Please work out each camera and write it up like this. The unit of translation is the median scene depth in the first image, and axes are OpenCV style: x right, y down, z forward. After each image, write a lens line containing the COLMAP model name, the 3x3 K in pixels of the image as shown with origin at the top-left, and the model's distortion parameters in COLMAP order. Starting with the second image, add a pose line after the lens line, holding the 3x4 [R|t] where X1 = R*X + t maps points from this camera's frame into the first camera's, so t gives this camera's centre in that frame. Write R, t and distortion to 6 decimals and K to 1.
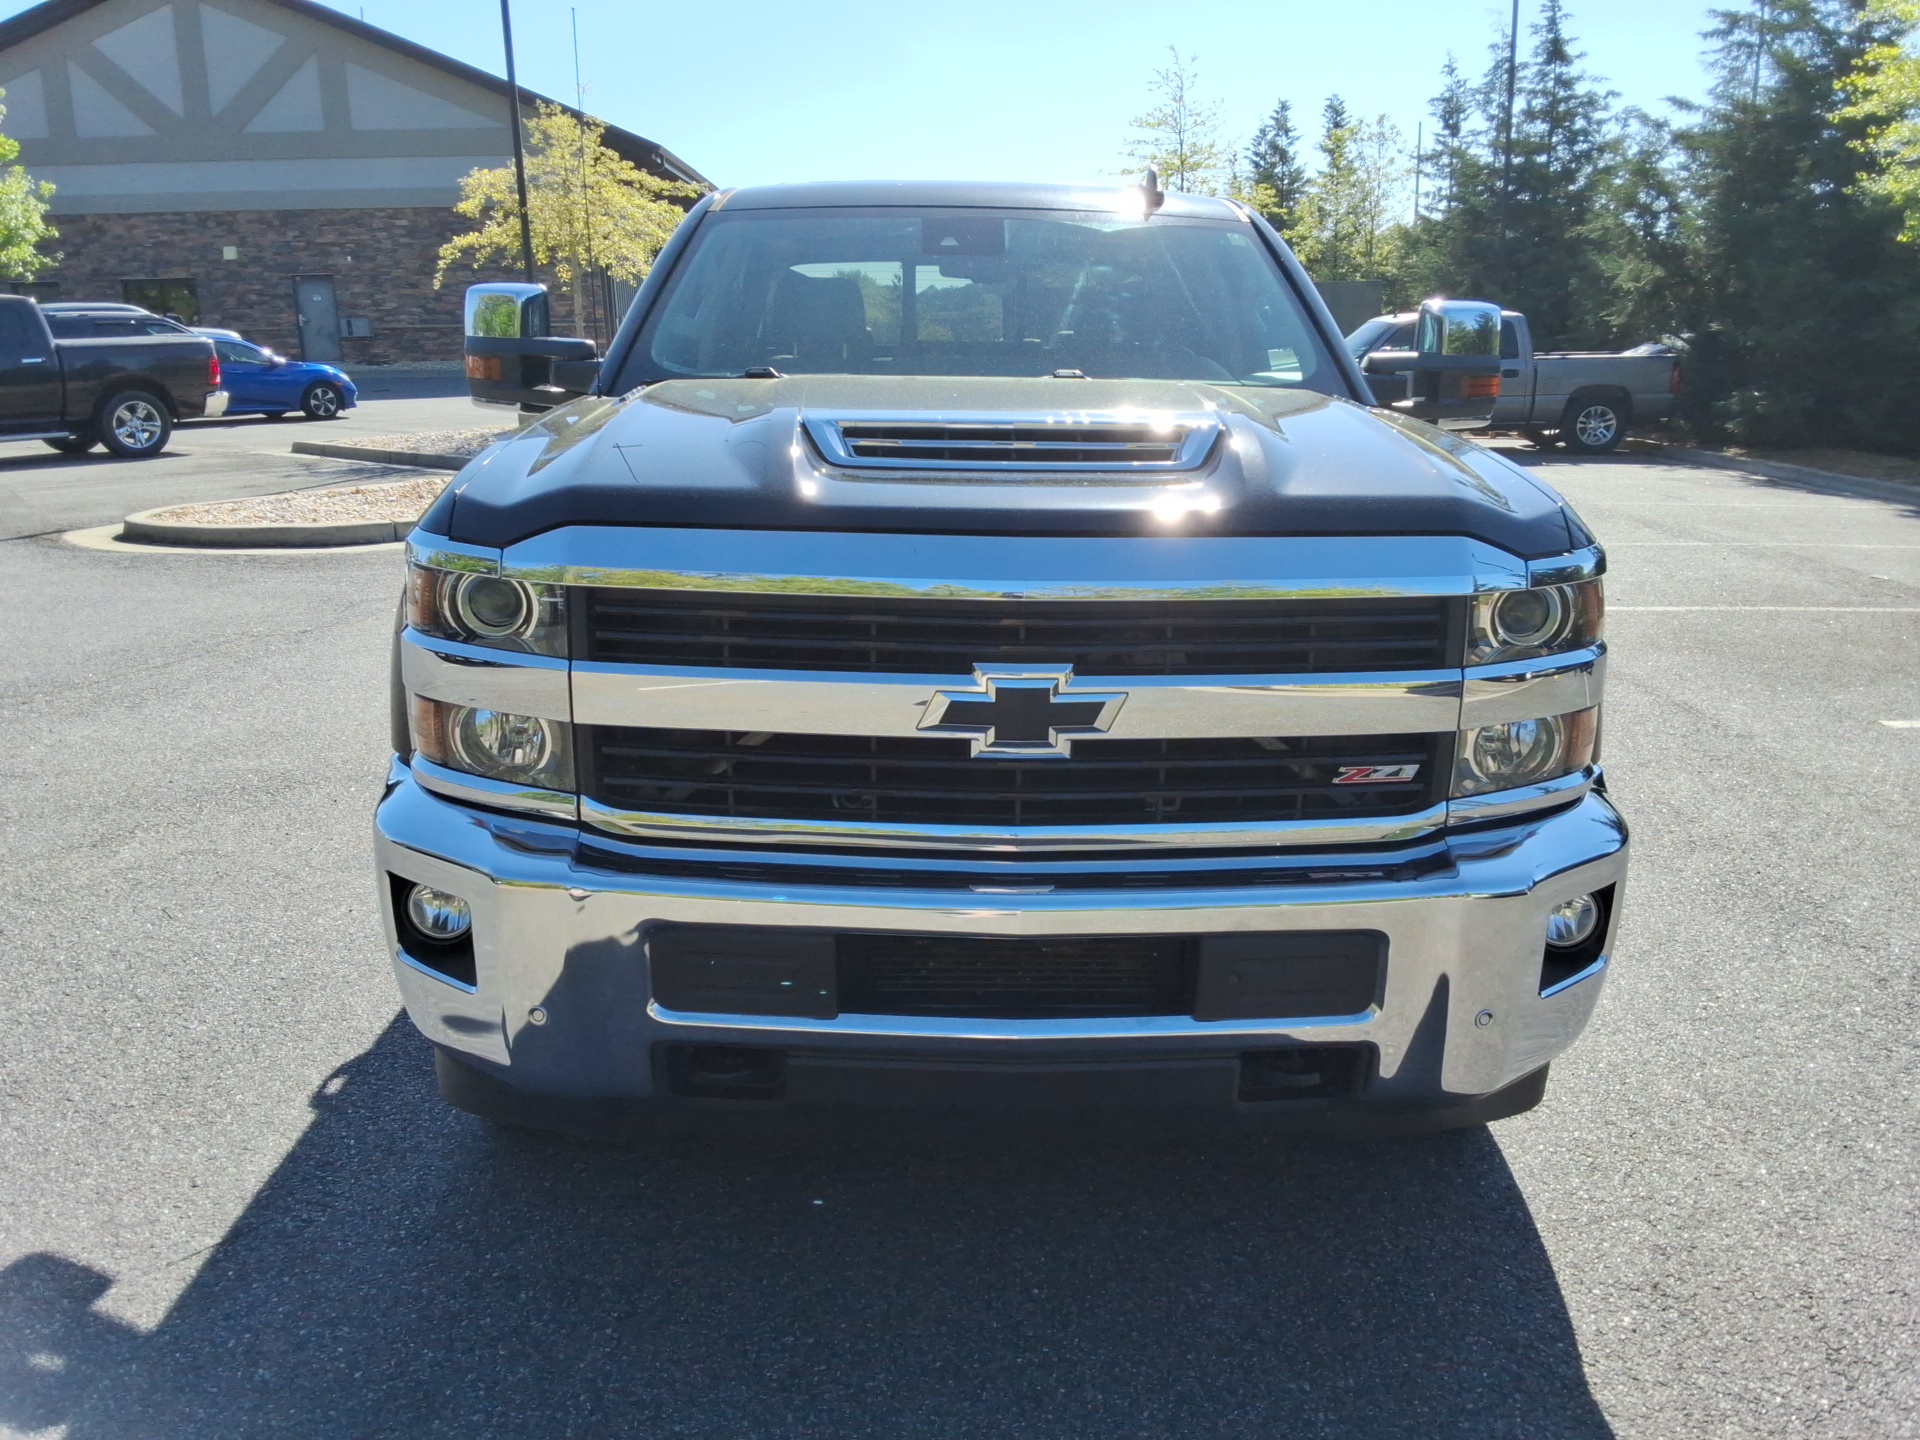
lens RADIAL K [[1552.6, 0, 962.3], [0, 1552.6, 687.9], [0, 0, 1]] dist [0.117749, -0.179941]
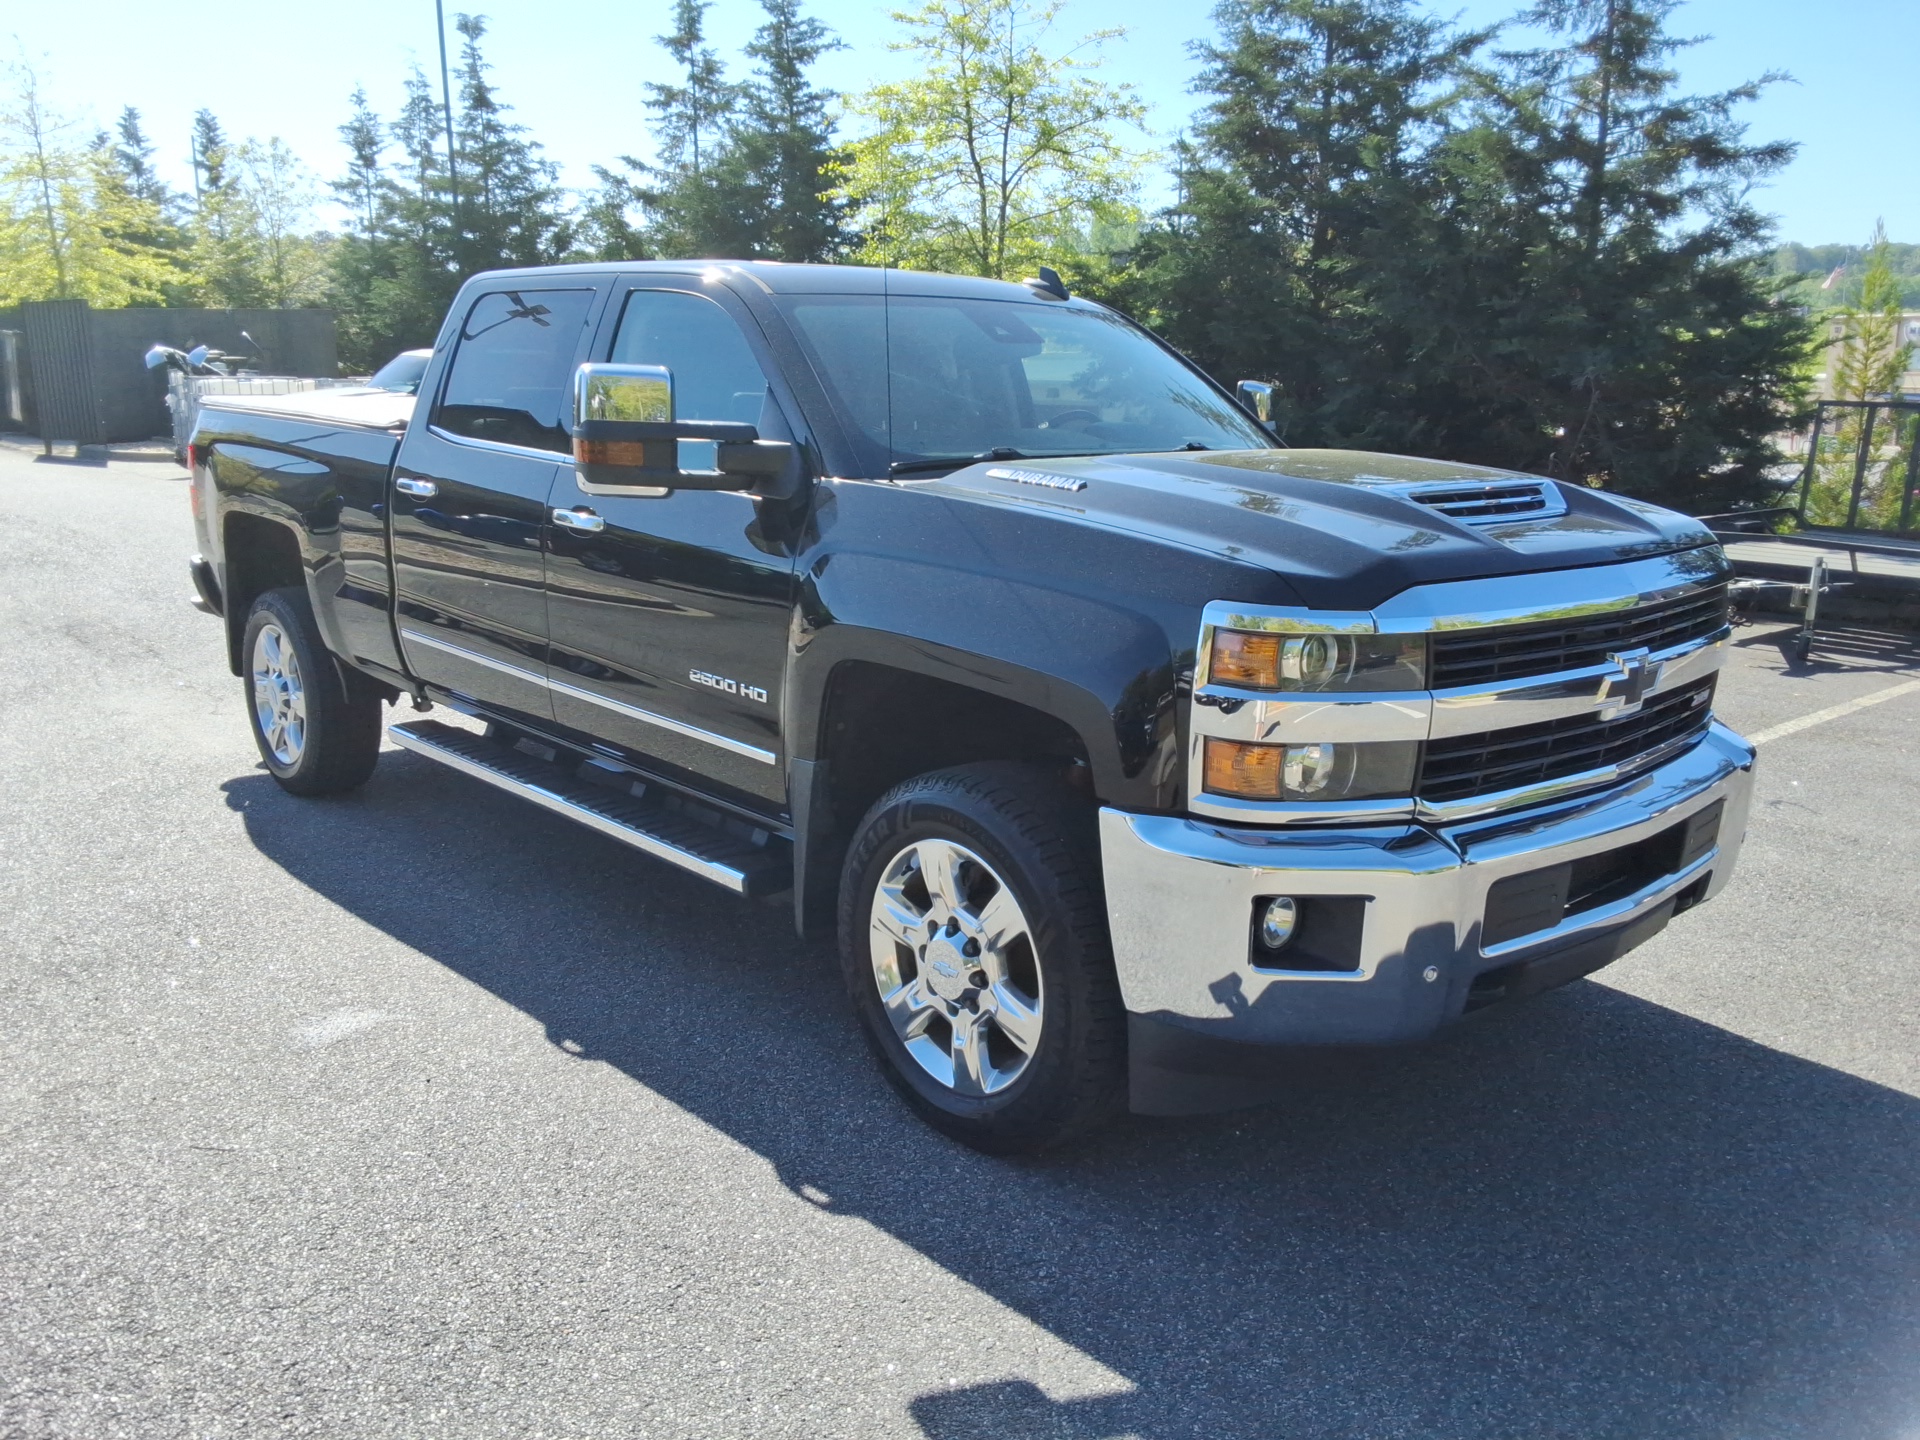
lens RADIAL K [[1552.6, 0, 962.3], [0, 1552.6, 687.9], [0, 0, 1]] dist [0.117749, -0.179941]
pose [[0.752839, -0.132073, 0.644818, -0.110188], [0.141756, 0.989206, 0.037108, -0.009786], [-0.642759, 0.063470, 0.763435, 0.022000]]
